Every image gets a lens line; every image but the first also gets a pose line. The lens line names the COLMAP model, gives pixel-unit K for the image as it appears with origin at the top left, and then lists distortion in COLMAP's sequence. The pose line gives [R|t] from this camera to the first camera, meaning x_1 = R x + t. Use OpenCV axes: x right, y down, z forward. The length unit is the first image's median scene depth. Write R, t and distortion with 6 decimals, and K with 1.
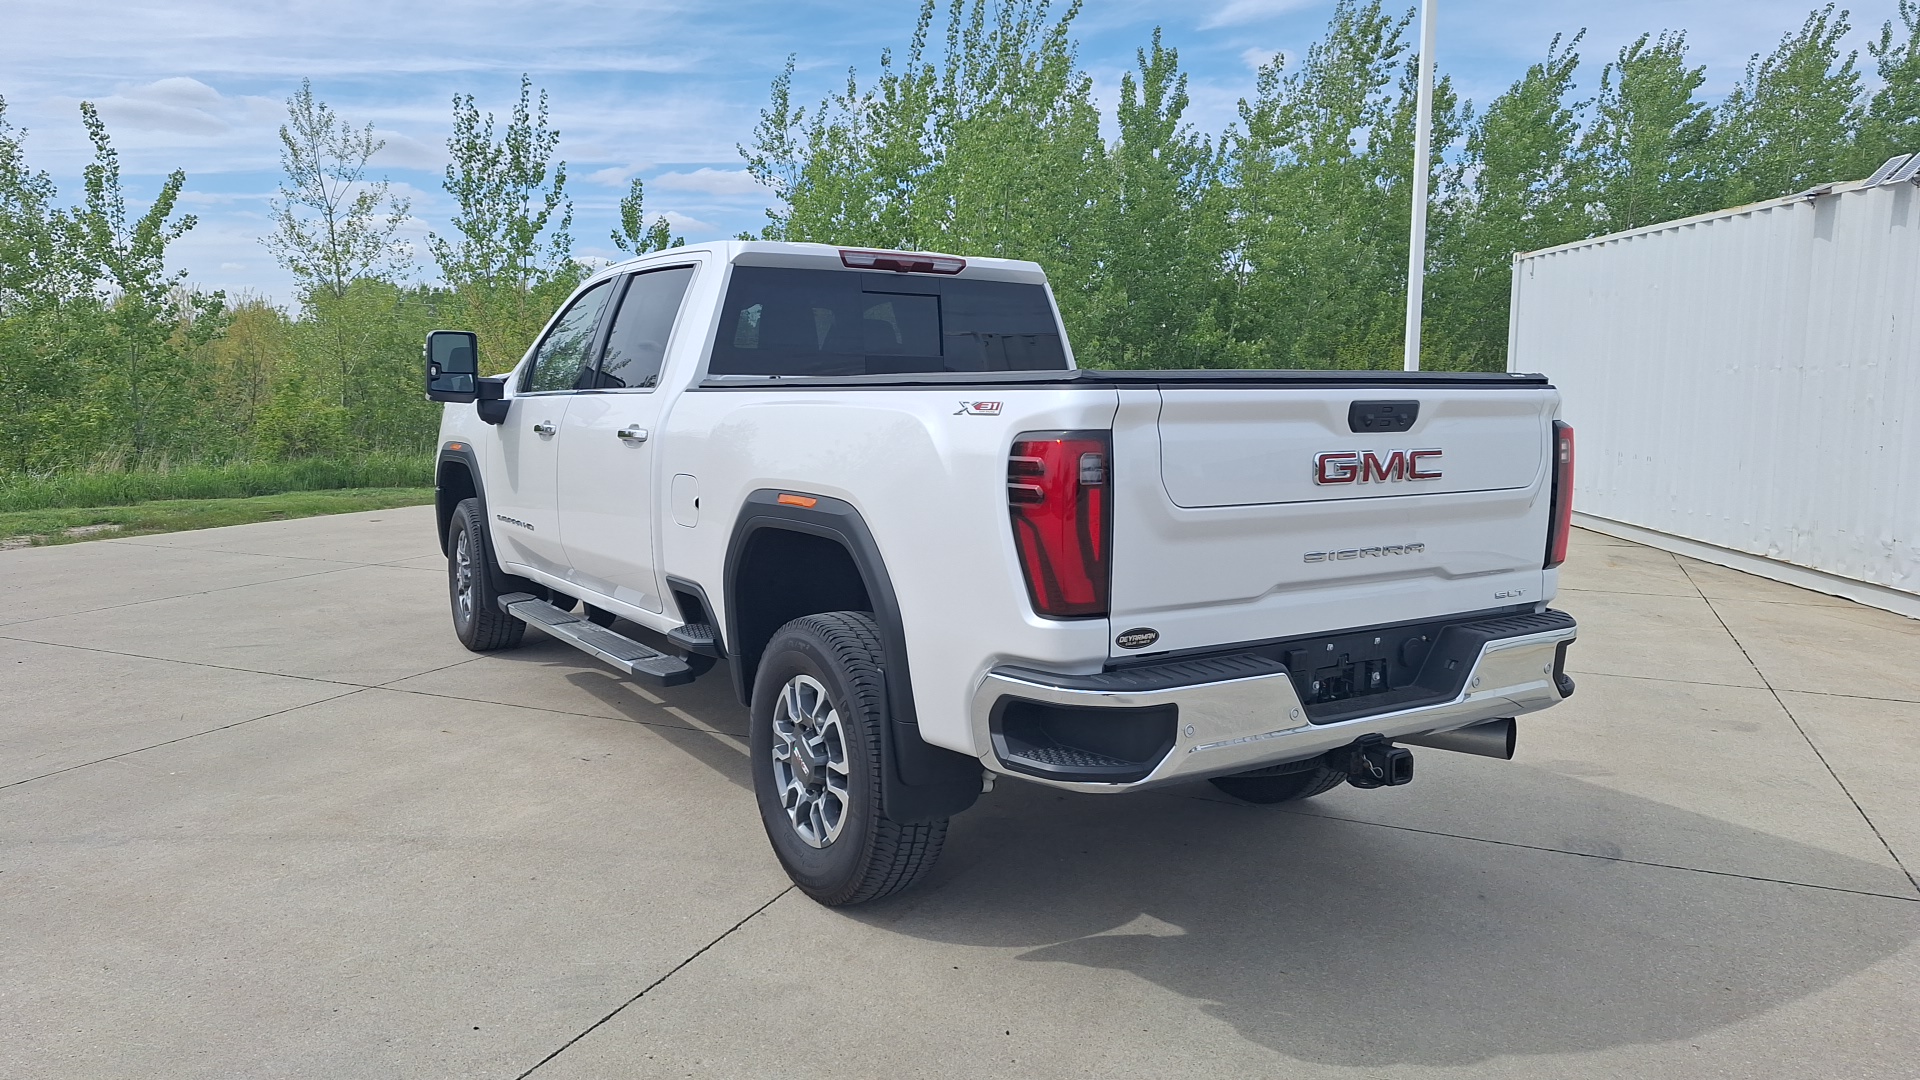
lens RADIAL K [[1321.2, 0, 951.5], [0, 1321.2, 521.7], [0, 0, 1]] dist [0.088832, -0.095434]
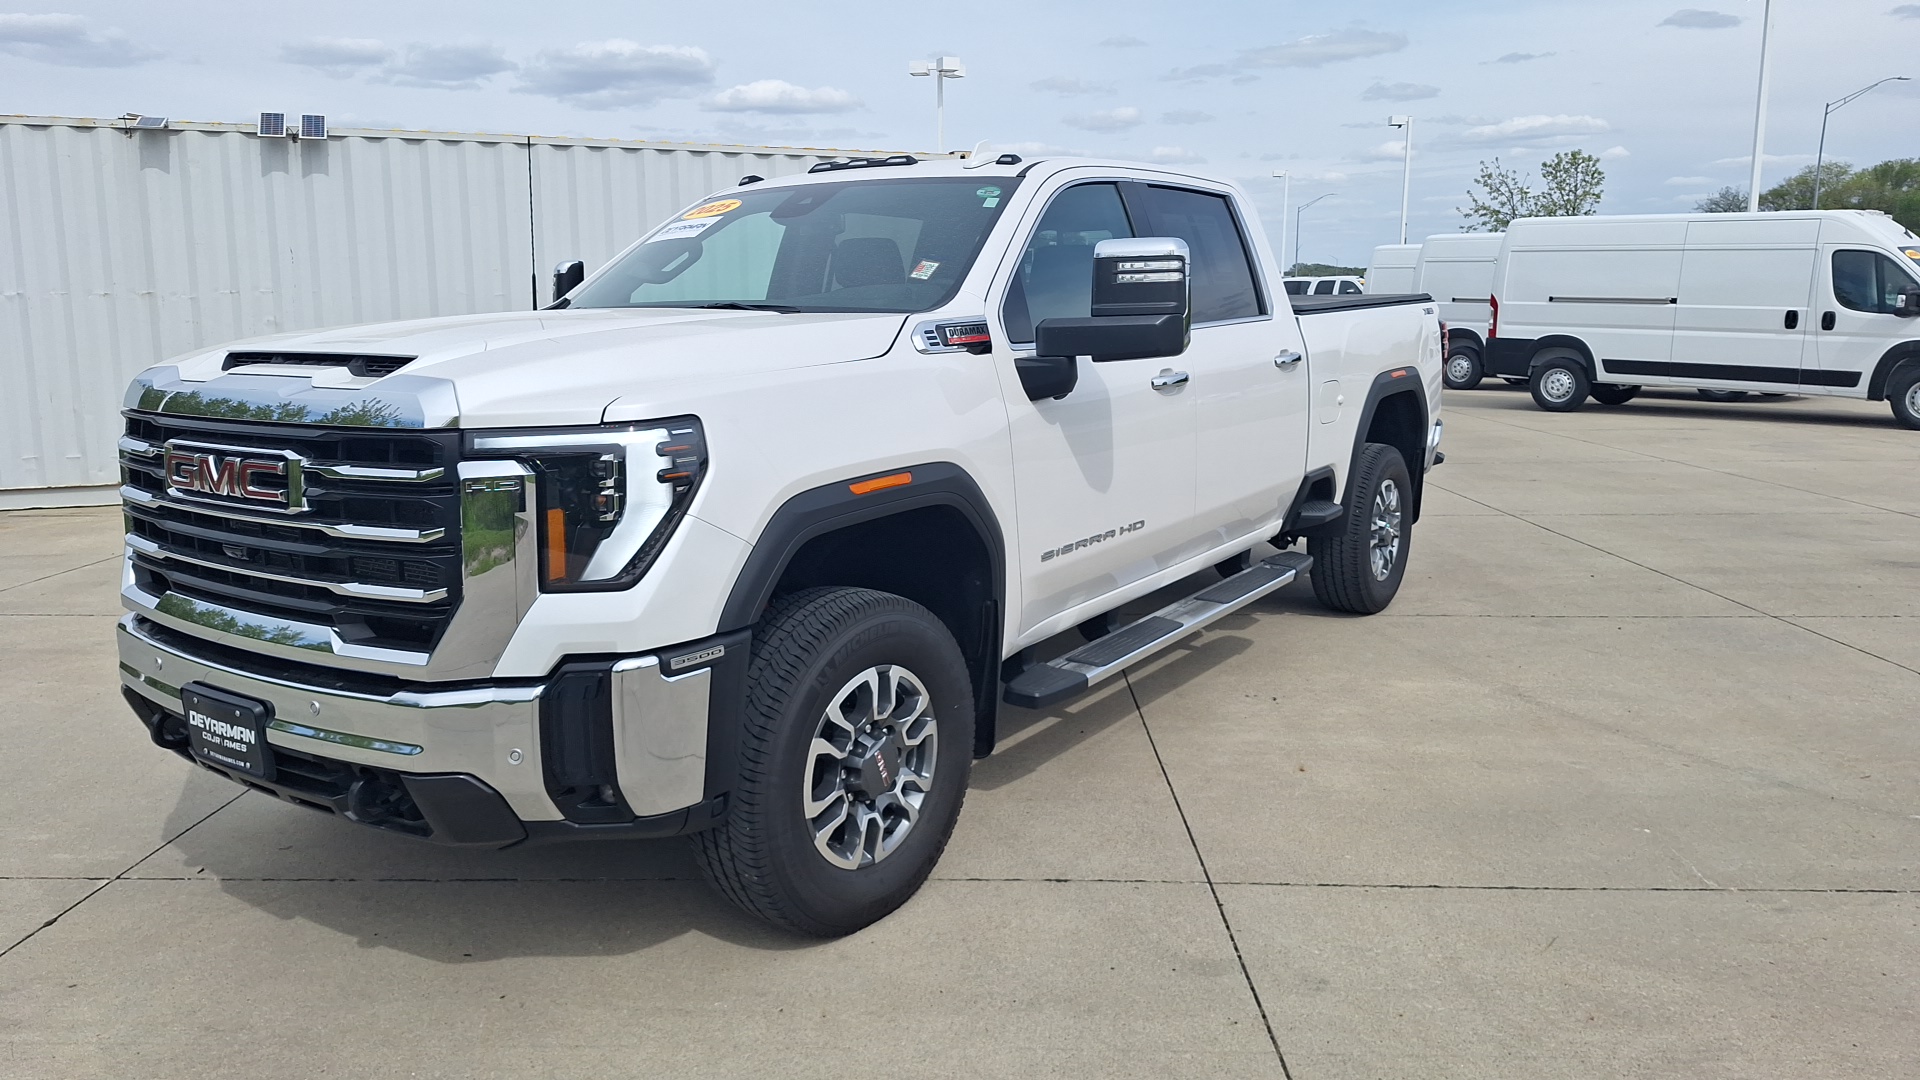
lens RADIAL K [[1321.2, 0, 945.3], [0, 1321.2, 528.0], [0, 0, 1]] dist [0.088832, -0.095434]
pose [[-0.370974, -0.160824, 0.914611, -1.361632], [0.108791, 0.970582, 0.214792, -0.230636], [-0.922249, 0.179184, -0.342565, 1.975567]]
